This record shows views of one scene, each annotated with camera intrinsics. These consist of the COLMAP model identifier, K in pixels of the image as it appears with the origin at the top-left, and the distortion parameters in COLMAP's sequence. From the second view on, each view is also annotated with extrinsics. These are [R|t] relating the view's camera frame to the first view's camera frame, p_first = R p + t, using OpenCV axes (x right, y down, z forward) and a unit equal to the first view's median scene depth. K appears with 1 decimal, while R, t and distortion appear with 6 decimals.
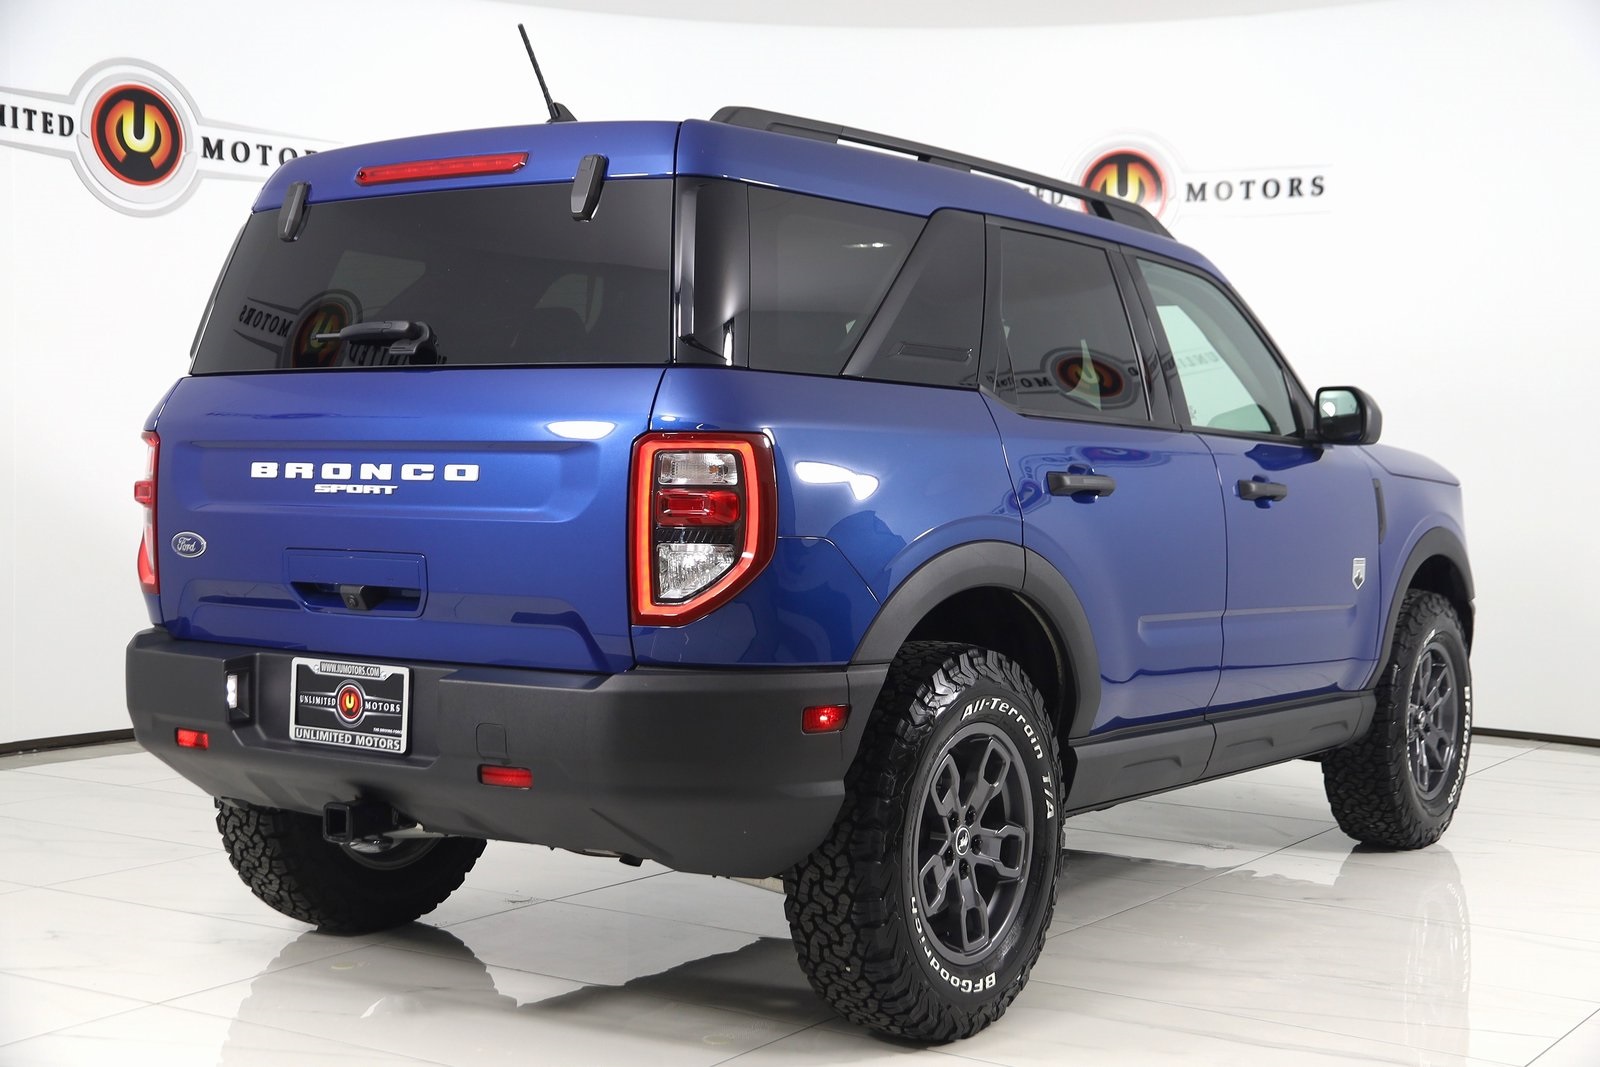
lens RADIAL K [[1908.8, 0, 800.4], [0, 1908.8, 582.4], [0, 0, 1]] dist [0.165097, -0.008399]
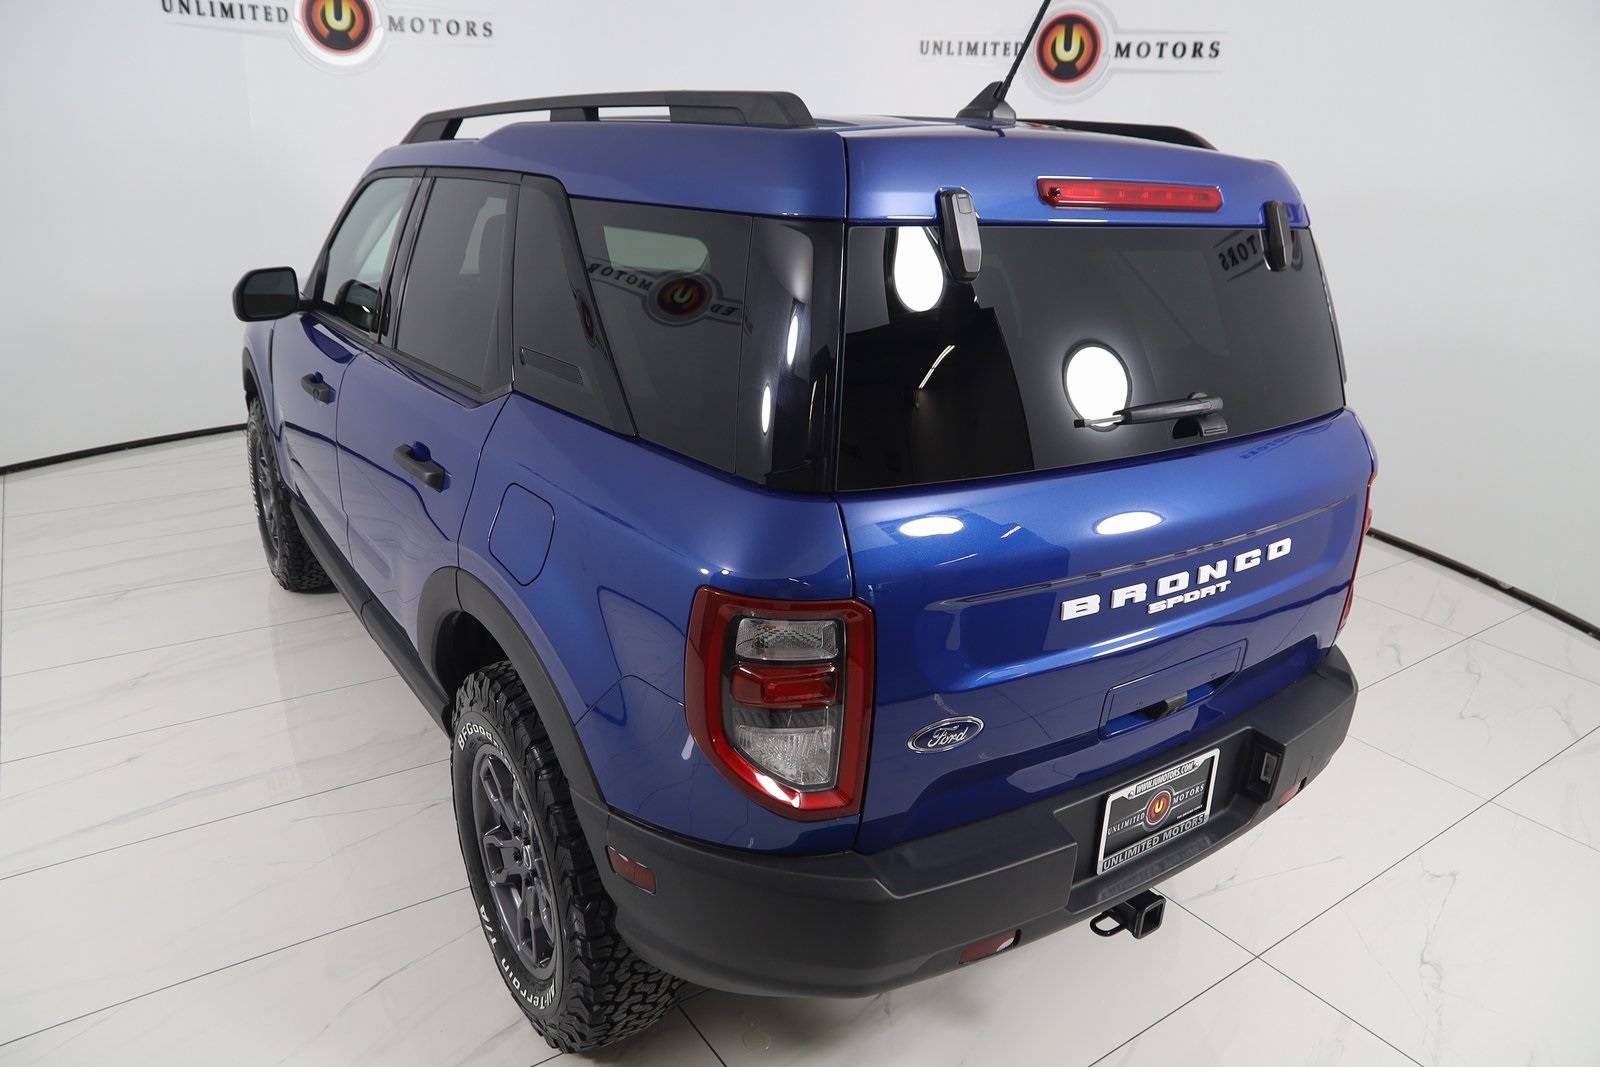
lens RADIAL K [[1118.6, 0, 800.0], [0, 1118.6, 533.5], [0, 0, 1]] dist [-0.149833, 0.114756]
pose [[0.363719, -0.313609, 0.877131, -0.713425], [0.008564, 0.942710, 0.333505, -0.239615], [-0.931469, -0.113791, 0.345567, 0.979966]]
